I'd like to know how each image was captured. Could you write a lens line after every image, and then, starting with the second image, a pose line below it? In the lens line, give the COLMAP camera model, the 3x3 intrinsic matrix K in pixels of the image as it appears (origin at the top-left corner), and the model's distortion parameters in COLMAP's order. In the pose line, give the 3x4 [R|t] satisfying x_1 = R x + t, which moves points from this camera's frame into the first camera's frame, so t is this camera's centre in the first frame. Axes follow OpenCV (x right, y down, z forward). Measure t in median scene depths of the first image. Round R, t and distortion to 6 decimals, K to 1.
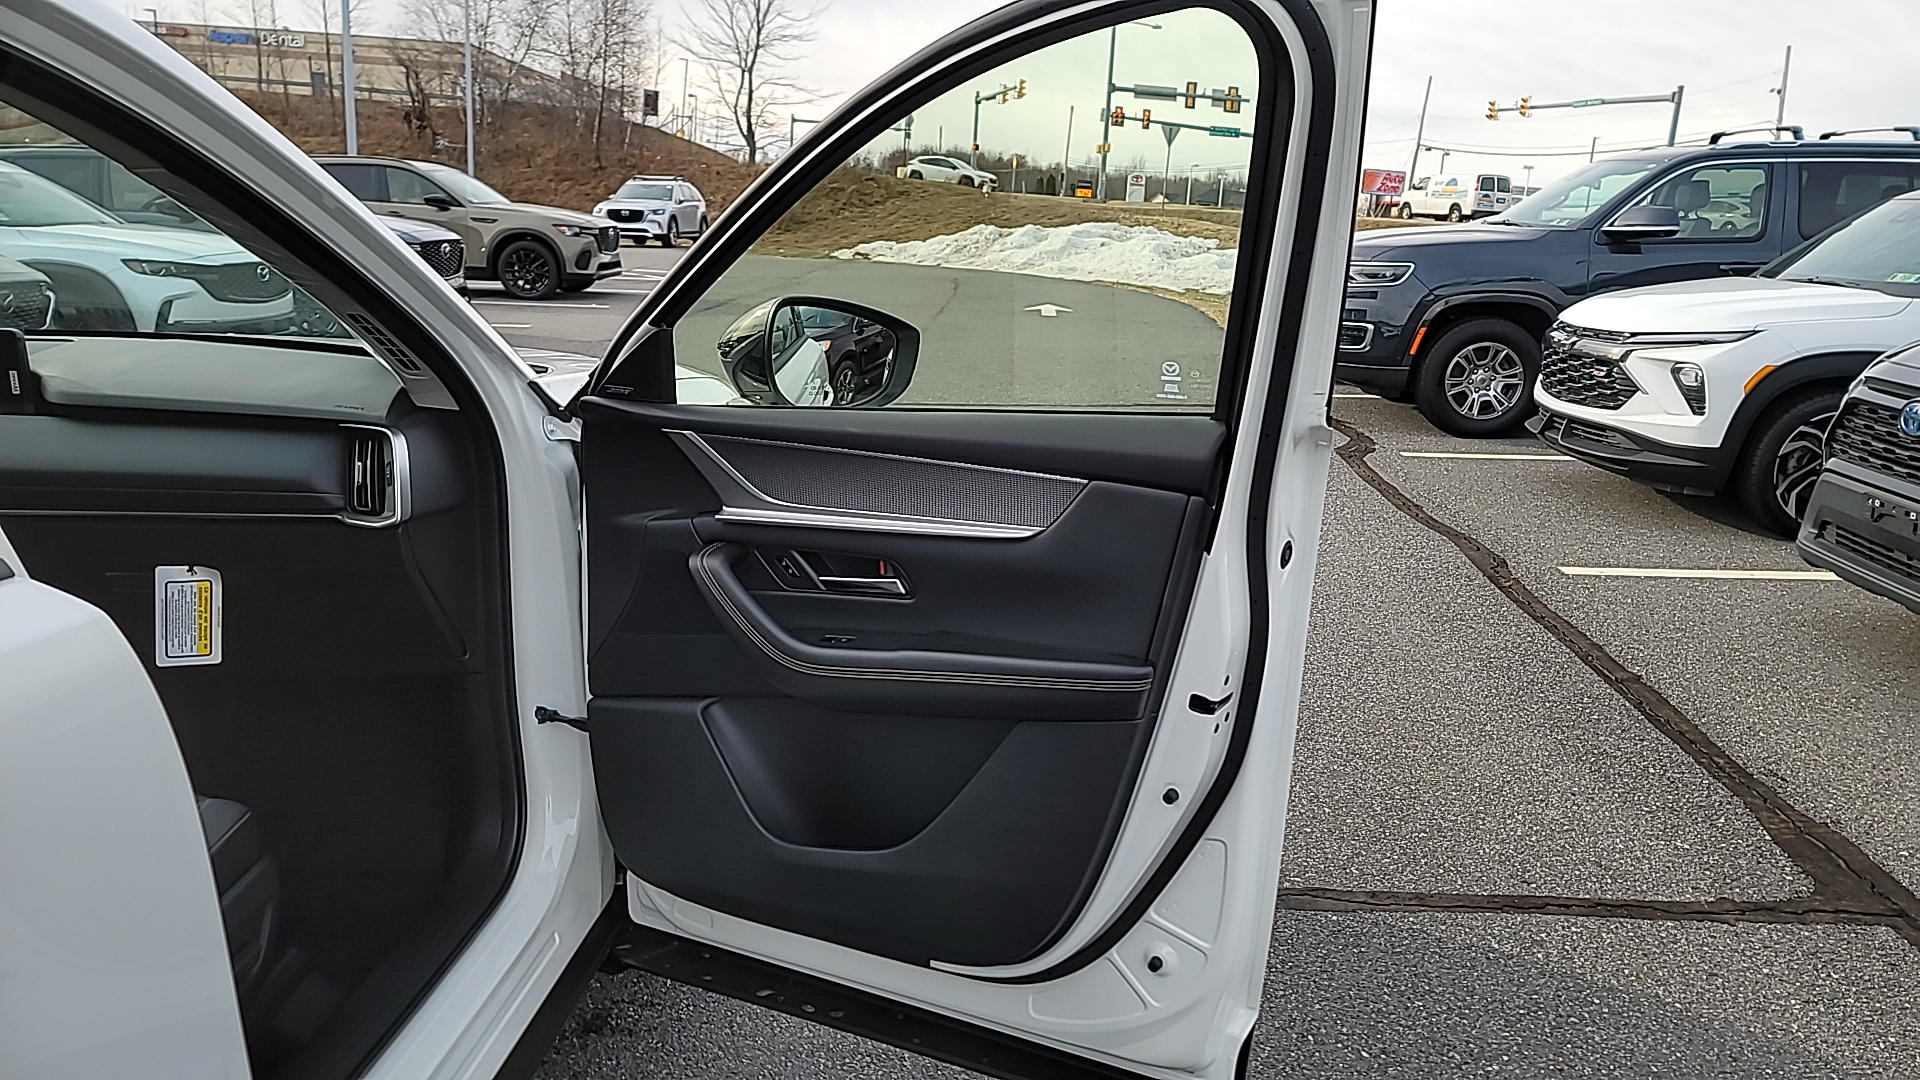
lens RADIAL K [[1430.5, 0, 973.0], [0, 1430.5, 545.4], [0, 0, 1]] dist [0.062390, -0.041083]
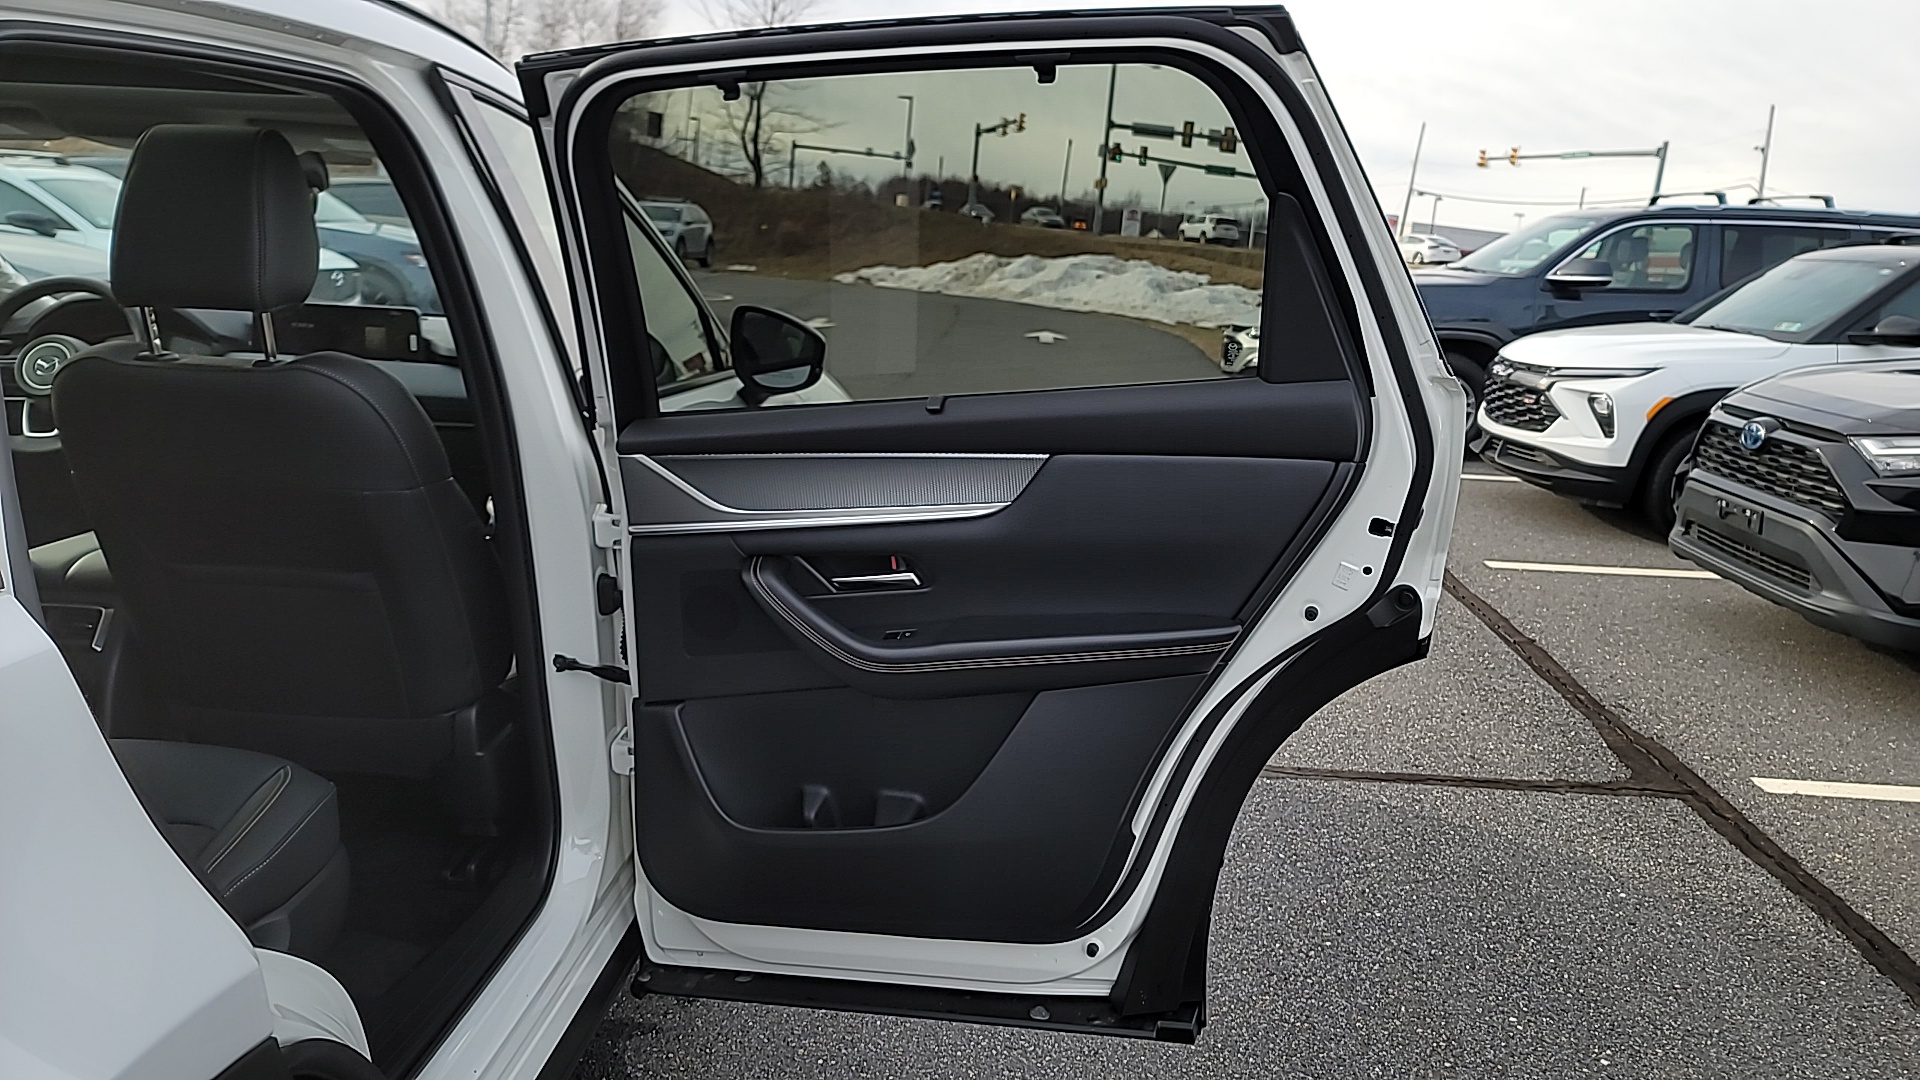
lens RADIAL K [[1430.5, 0, 972.6], [0, 1430.5, 552.0], [0, 0, 1]] dist [0.062390, -0.041083]
pose [[0.999517, 0.029683, 0.009244, -0.003962], [-0.029542, 0.999451, -0.015000, 0.006613], [-0.009685, 0.014720, 0.999845, -0.030598]]
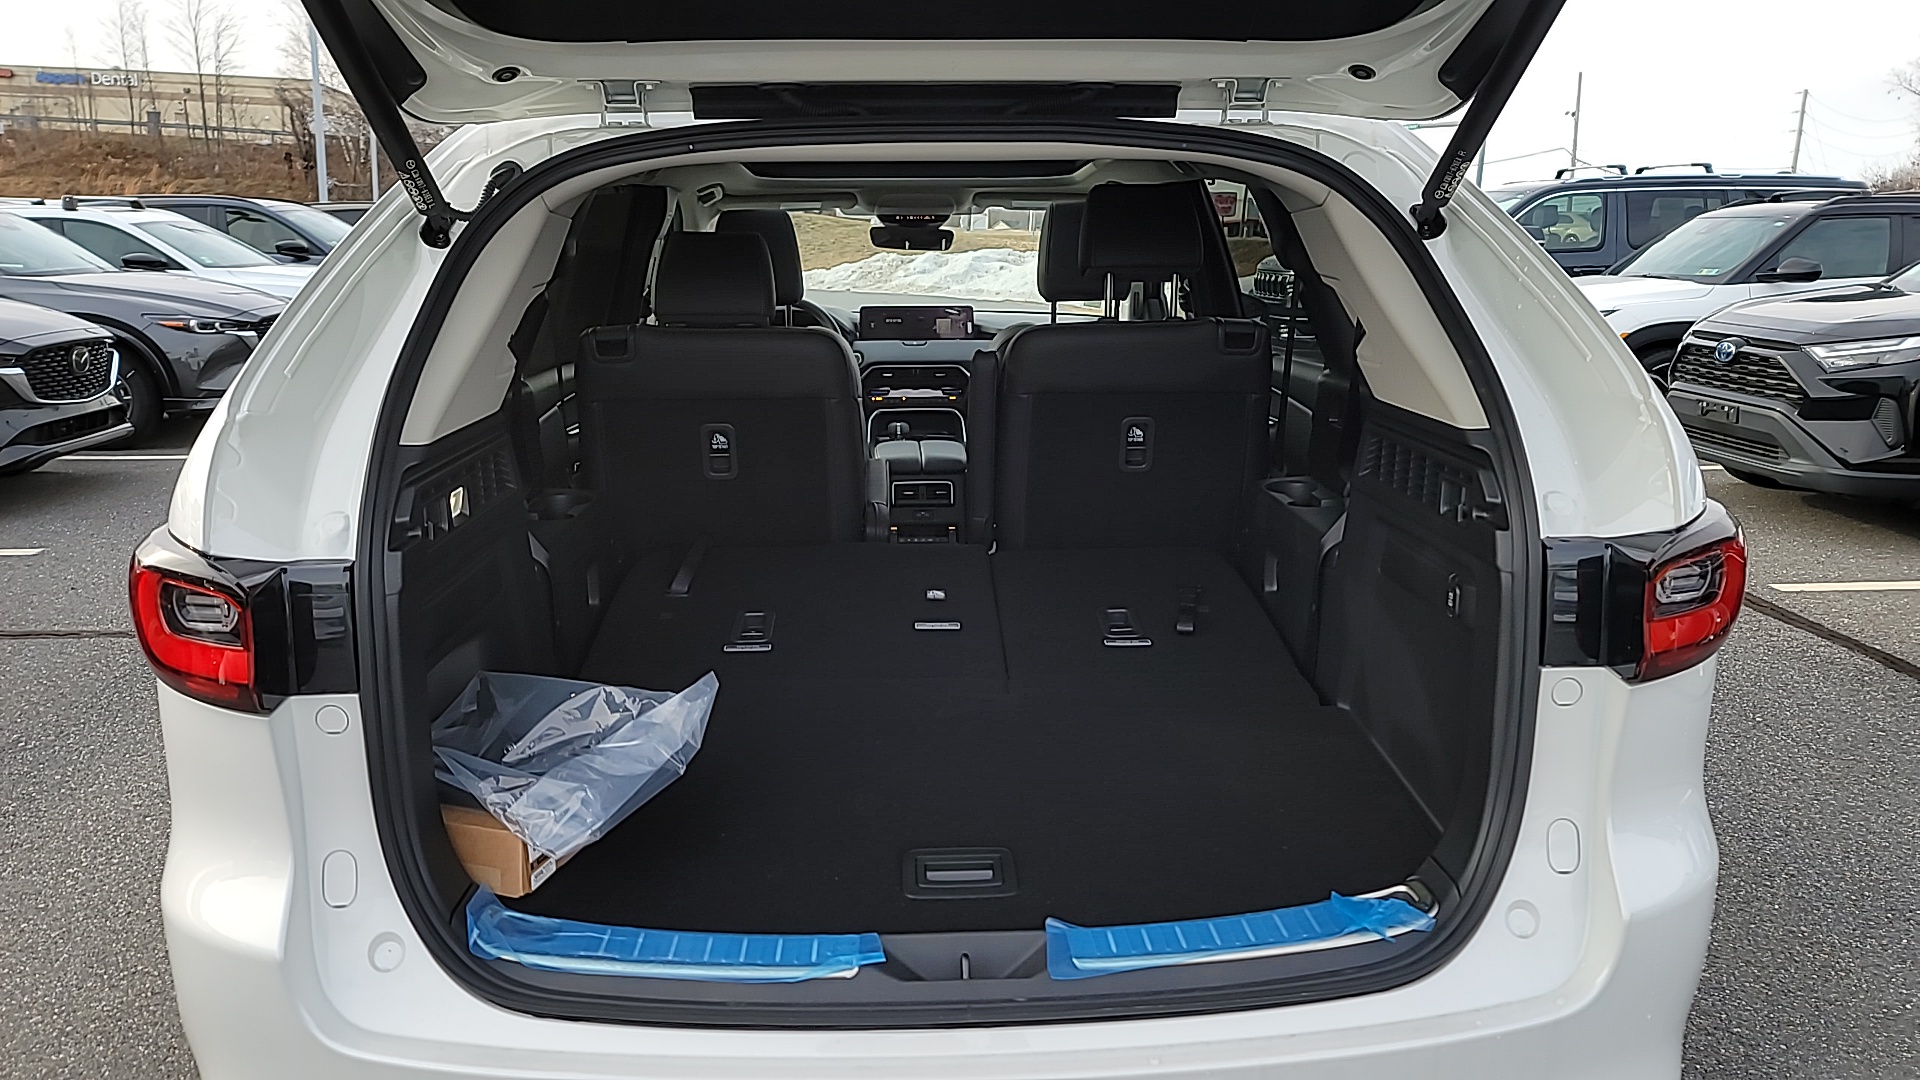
lens RADIAL K [[1430.5, 0, 955.8], [0, 1430.5, 551.4], [0, 0, 1]] dist [0.062390, -0.041083]
pose [[0.994715, -0.041874, 0.093746, -0.051785], [0.043117, 0.999006, -0.011271, 0.015985], [-0.093181, 0.015254, 0.995532, -0.074889]]
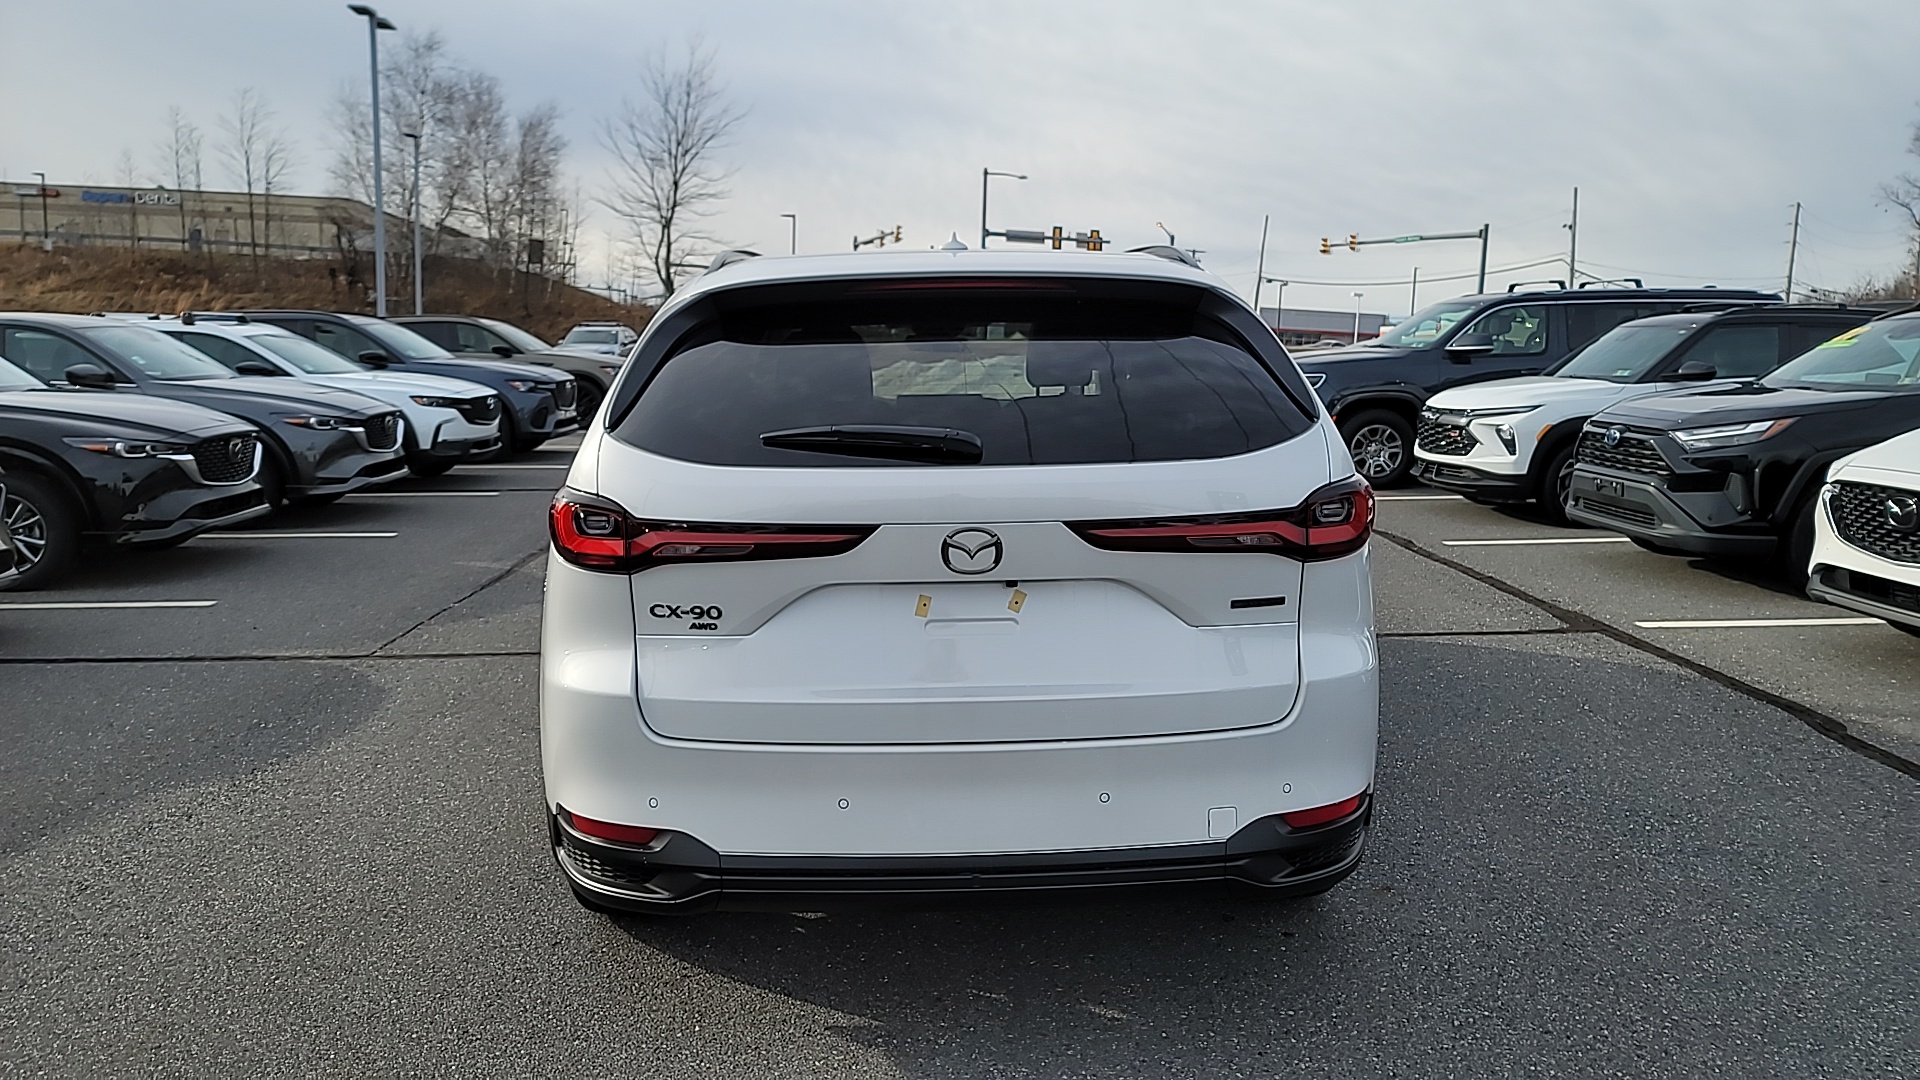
lens RADIAL K [[1430.5, 0, 976.2], [0, 1430.5, 563.7], [0, 0, 1]] dist [0.062390, -0.041083]
pose [[0.994488, -0.038930, 0.097360, -0.055228], [0.046369, 0.996079, -0.075349, 0.025454], [-0.094045, 0.079448, 0.992393, -0.114368]]
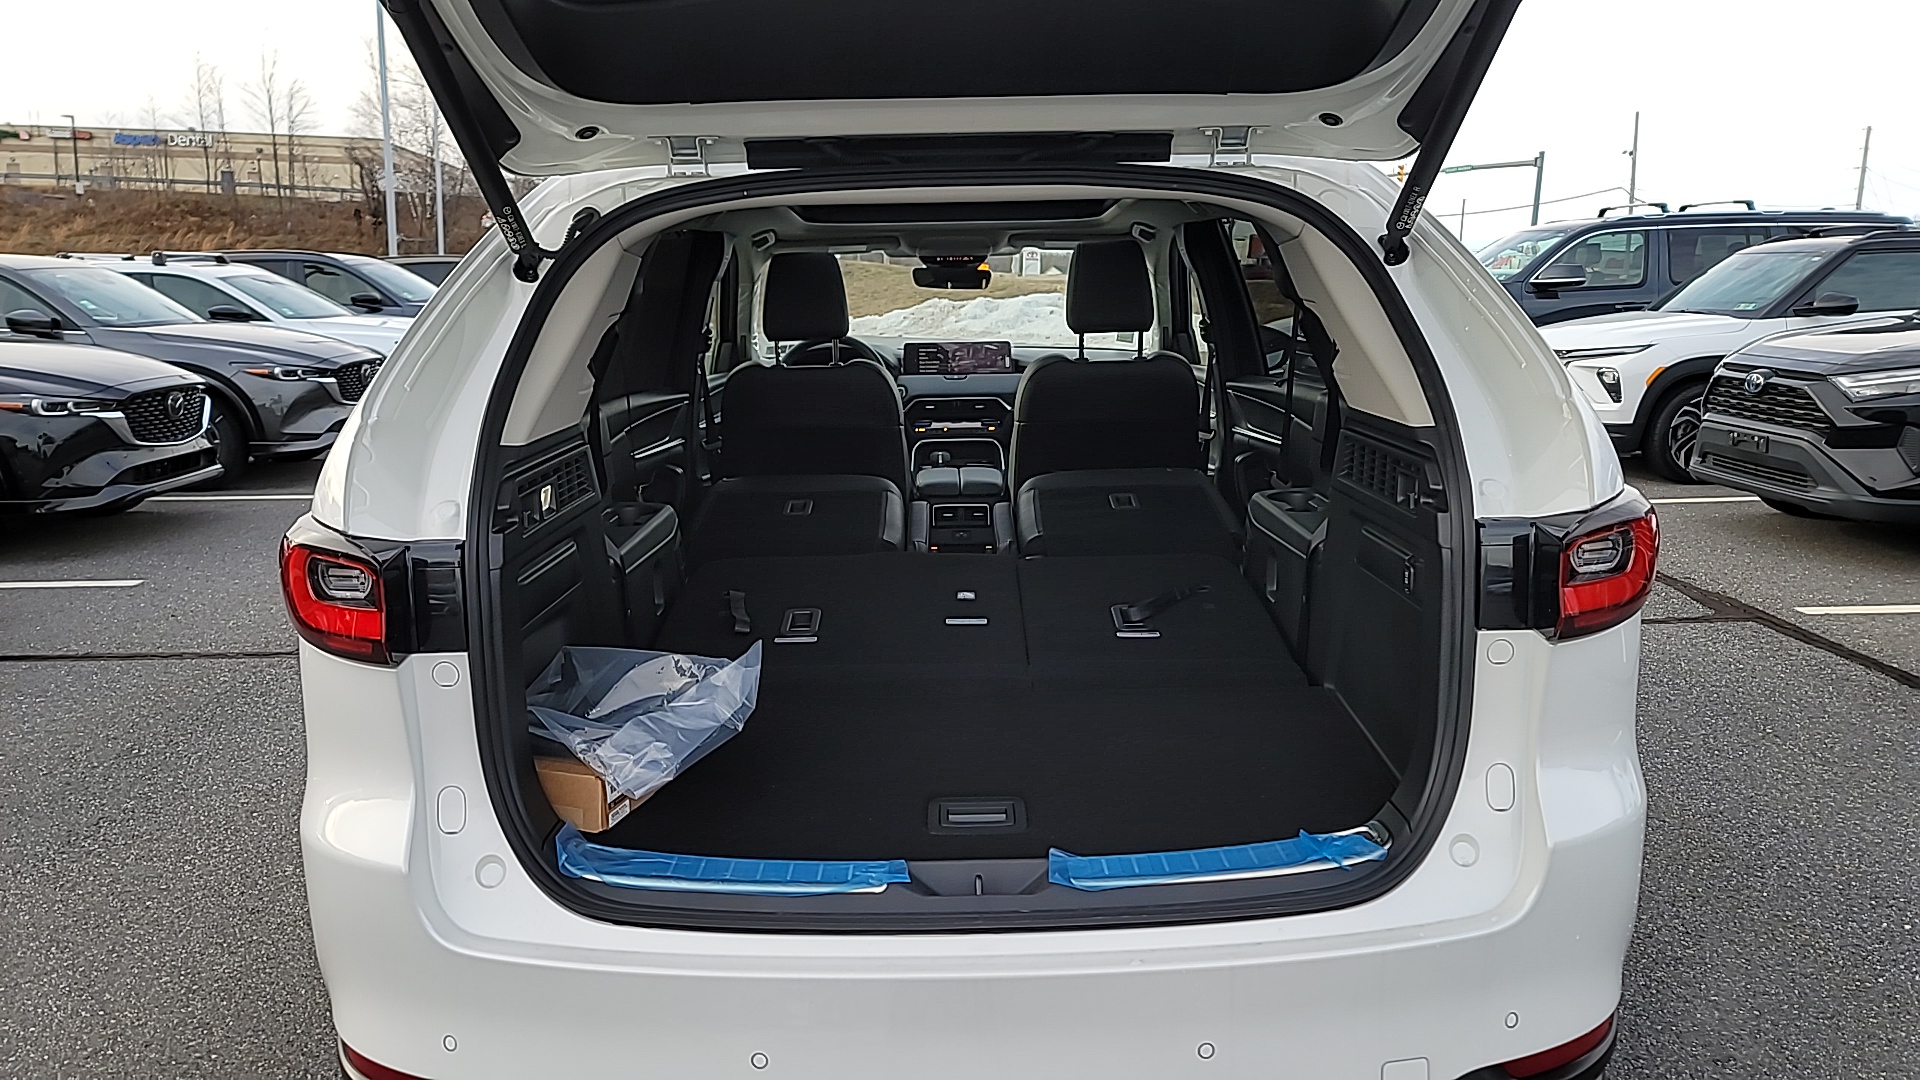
lens RADIAL K [[1430.5, 0, 962.9], [0, 1430.5, 568.1], [0, 0, 1]] dist [0.062390, -0.041083]
pose [[0.997107, -0.044241, 0.061802, -0.051120], [0.046335, 0.998385, -0.032872, 0.018546], [-0.060248, 0.035640, 0.997547, -0.082686]]
